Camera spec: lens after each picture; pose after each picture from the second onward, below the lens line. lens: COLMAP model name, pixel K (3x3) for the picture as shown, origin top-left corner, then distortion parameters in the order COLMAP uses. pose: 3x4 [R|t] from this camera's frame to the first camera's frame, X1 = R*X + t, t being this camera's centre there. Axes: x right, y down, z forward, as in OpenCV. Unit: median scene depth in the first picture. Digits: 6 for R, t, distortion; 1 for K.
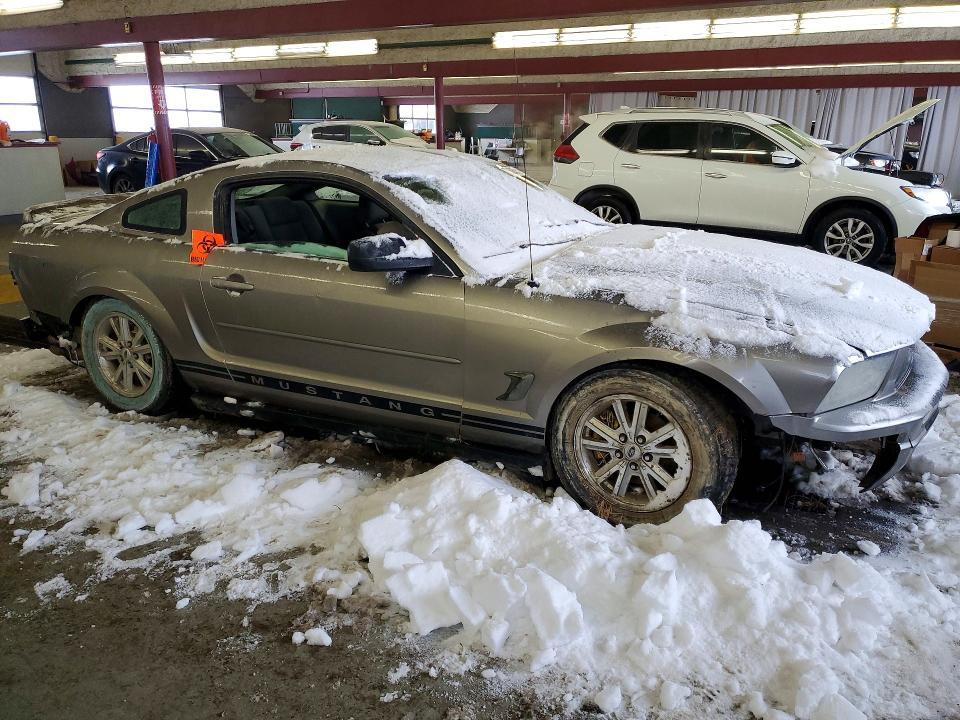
lens RADIAL K [[718.0, 0, 485.4], [0, 718.0, 359.5], [0, 0, 1]] dist [0.024227, -0.021550]
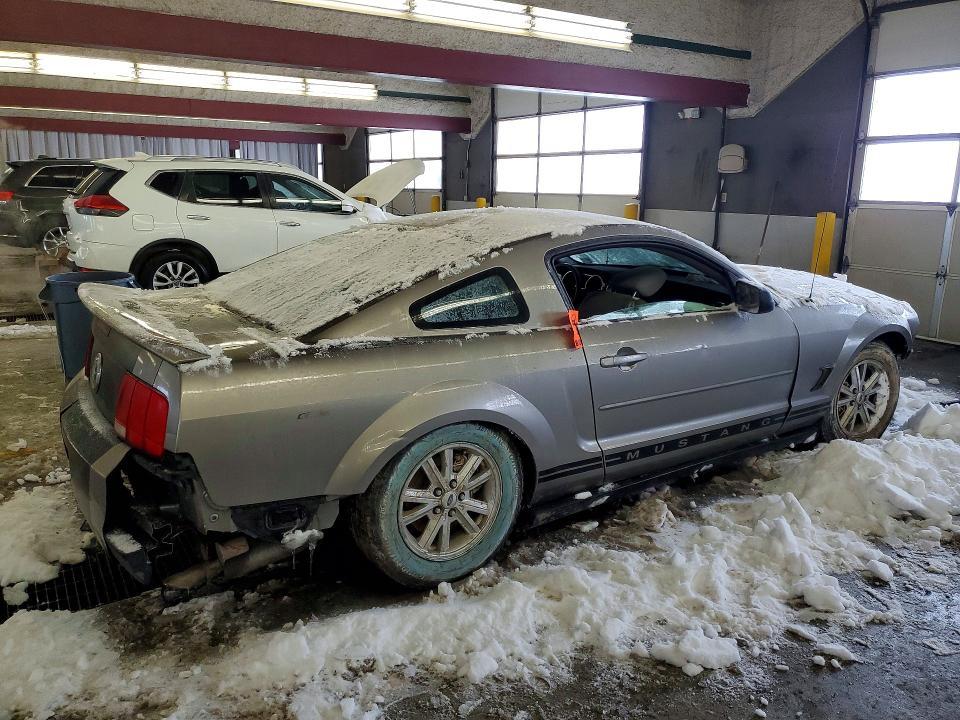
lens RADIAL K [[718.0, 0, 485.8], [0, 718.0, 358.5], [0, 0, 1]] dist [0.024227, -0.021550]
pose [[0.519294, -0.197970, 0.831349, -0.397651], [0.244522, 0.966548, 0.077427, -0.072261], [-0.818867, 0.163076, 0.550330, 0.209943]]
